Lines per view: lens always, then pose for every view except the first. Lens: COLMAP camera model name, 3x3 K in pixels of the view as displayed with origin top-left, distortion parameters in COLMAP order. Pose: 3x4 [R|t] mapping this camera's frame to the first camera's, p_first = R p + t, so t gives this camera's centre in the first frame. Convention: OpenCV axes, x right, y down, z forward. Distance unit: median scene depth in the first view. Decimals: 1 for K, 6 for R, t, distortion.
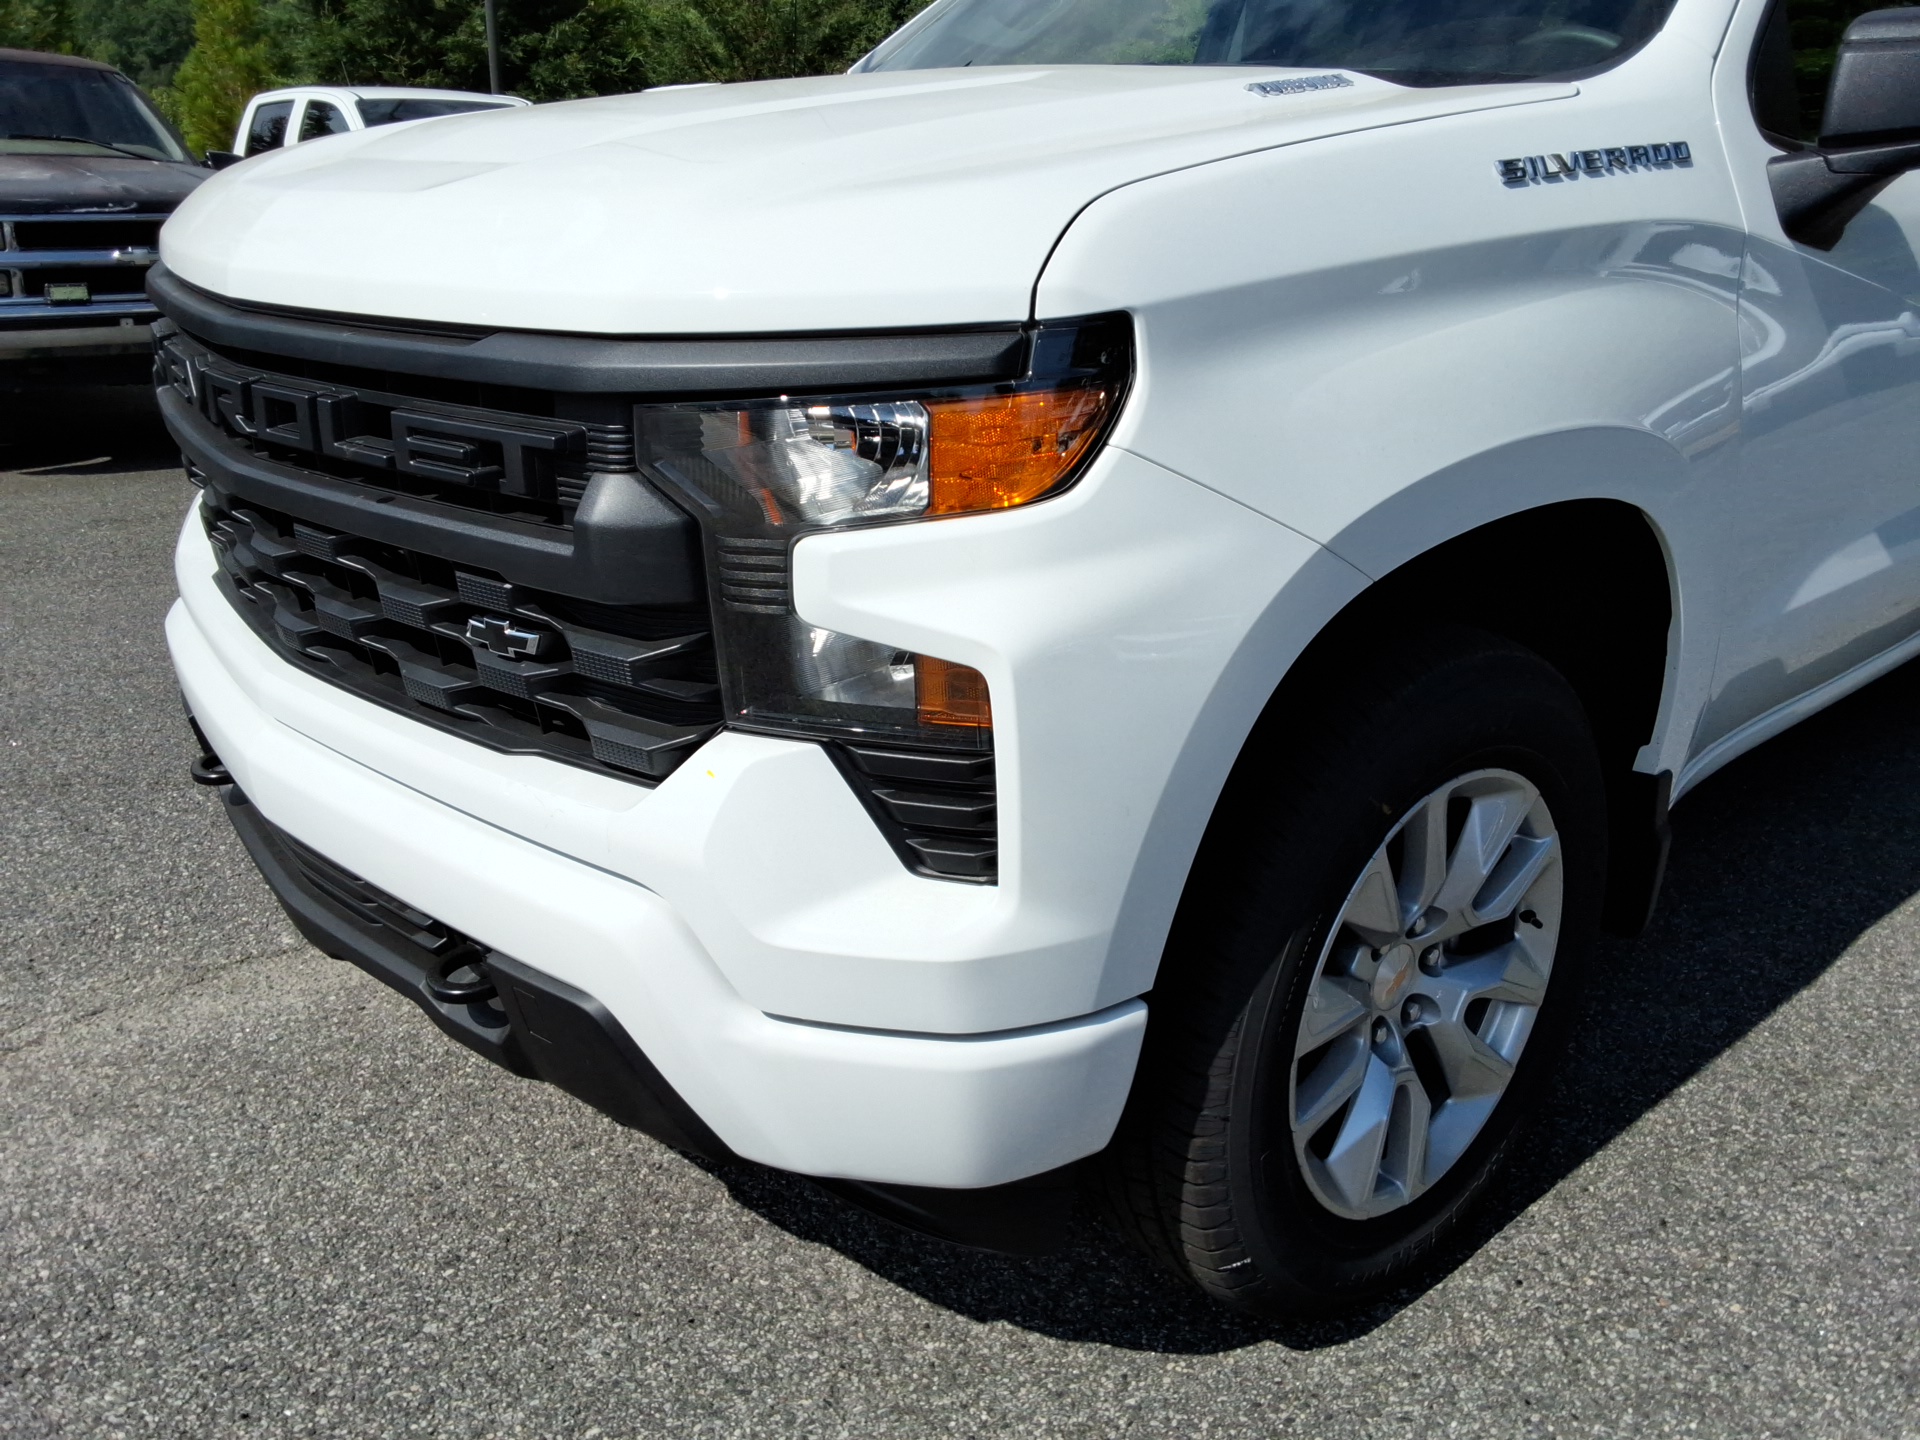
lens RADIAL K [[1548.0, 0, 992.6], [0, 1548.0, 712.8], [0, 0, 1]] dist [0.135075, -0.215832]
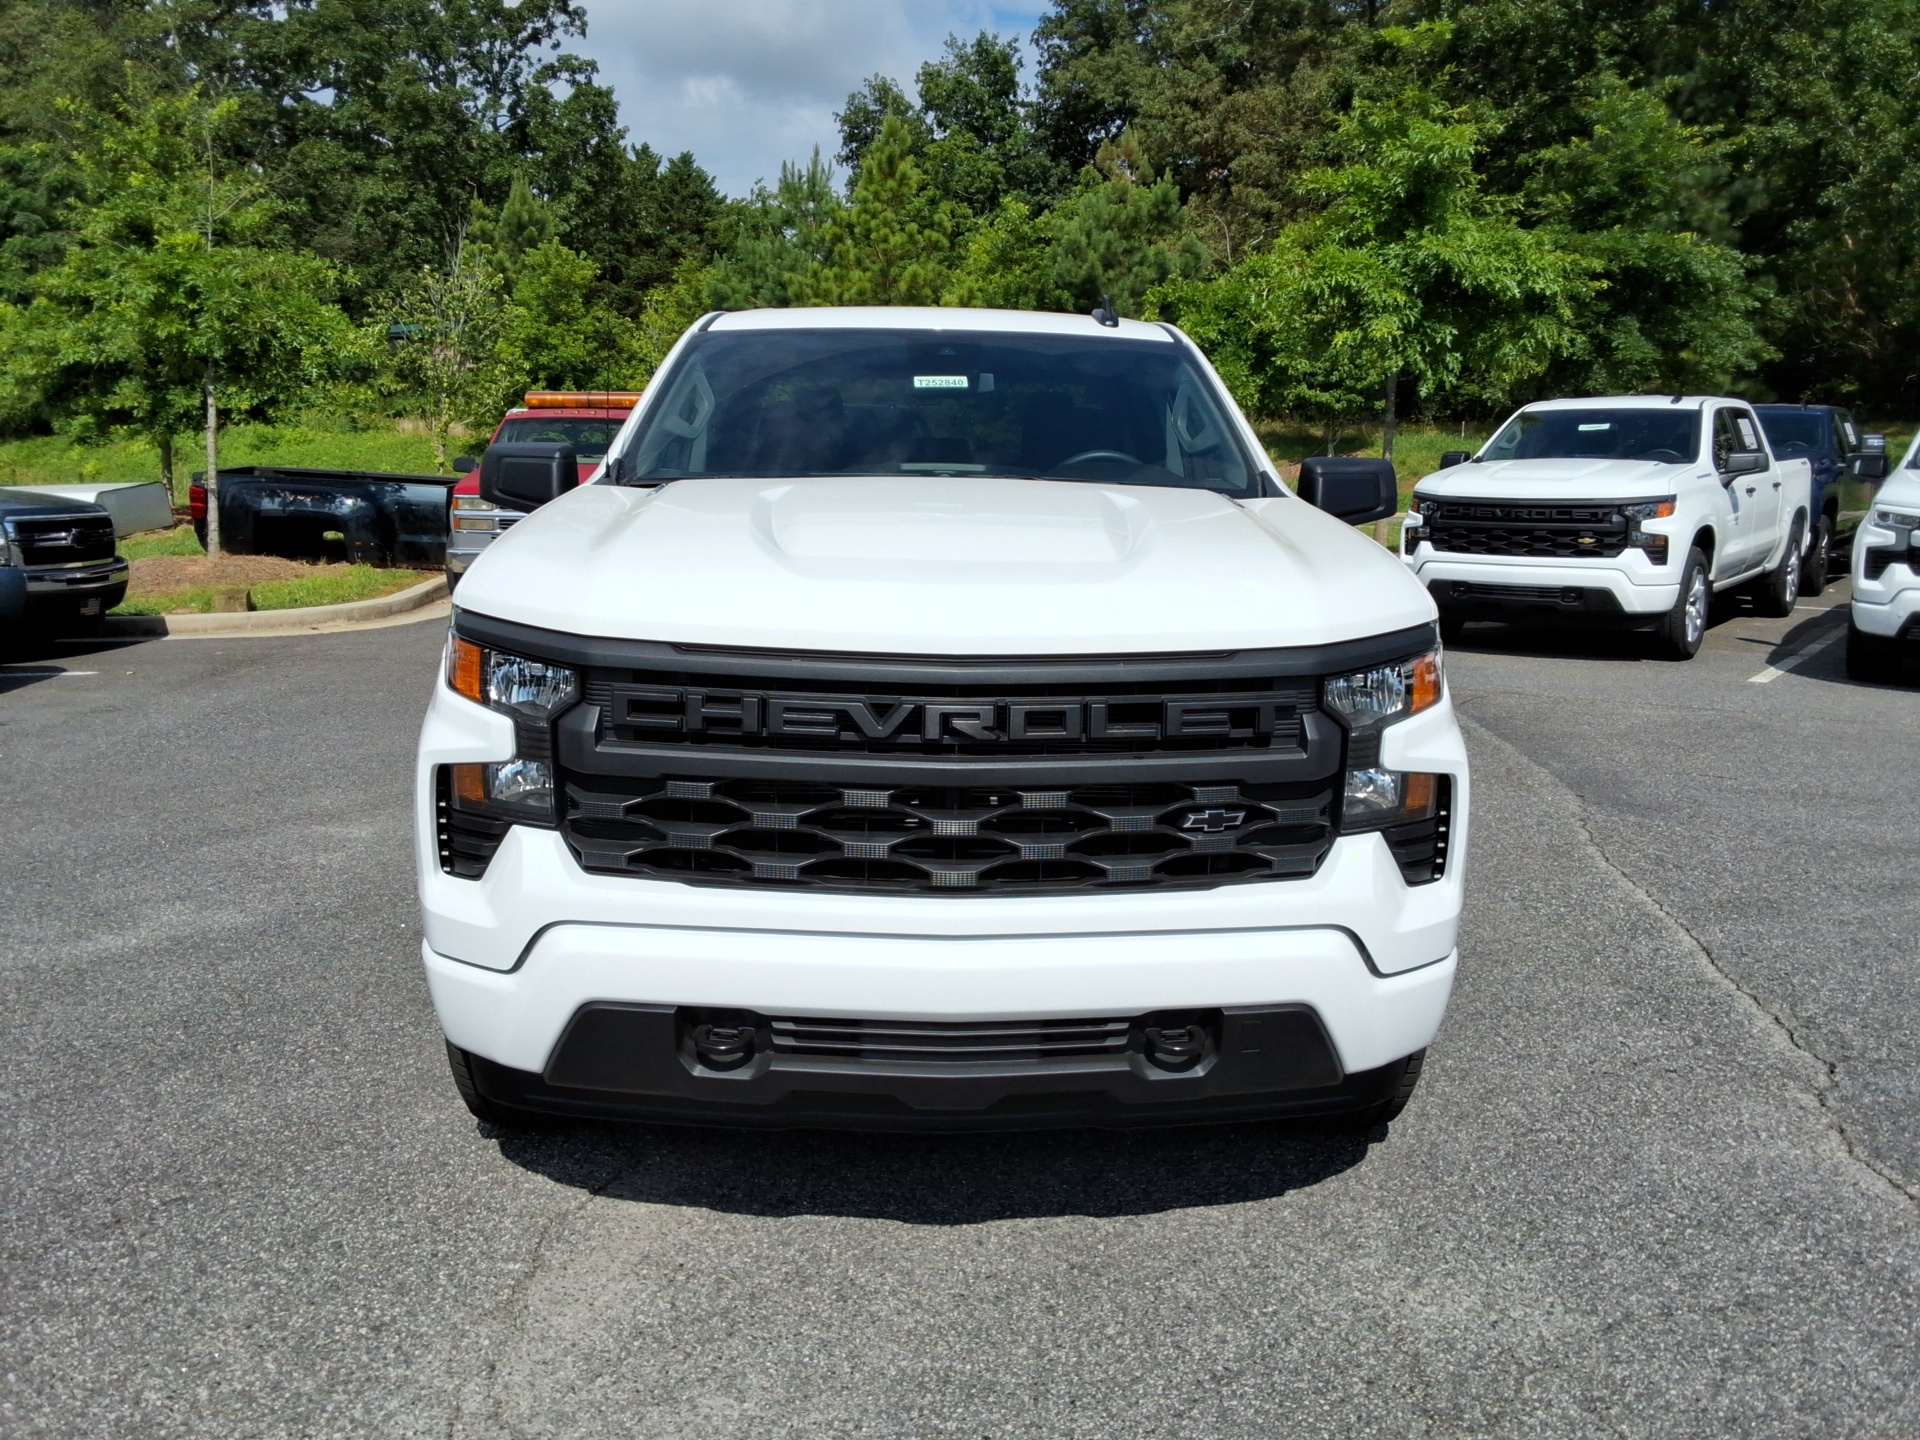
lens RADIAL K [[1556.9, 0, 982.0], [0, 1556.9, 713.1], [0, 0, 1]] dist [0.140237, -0.224772]
pose [[0.620094, -0.120522, 0.775215, -1.502782], [0.246744, 0.967946, -0.046885, -0.121846], [-0.744715, 0.220353, 0.629956, 0.048740]]
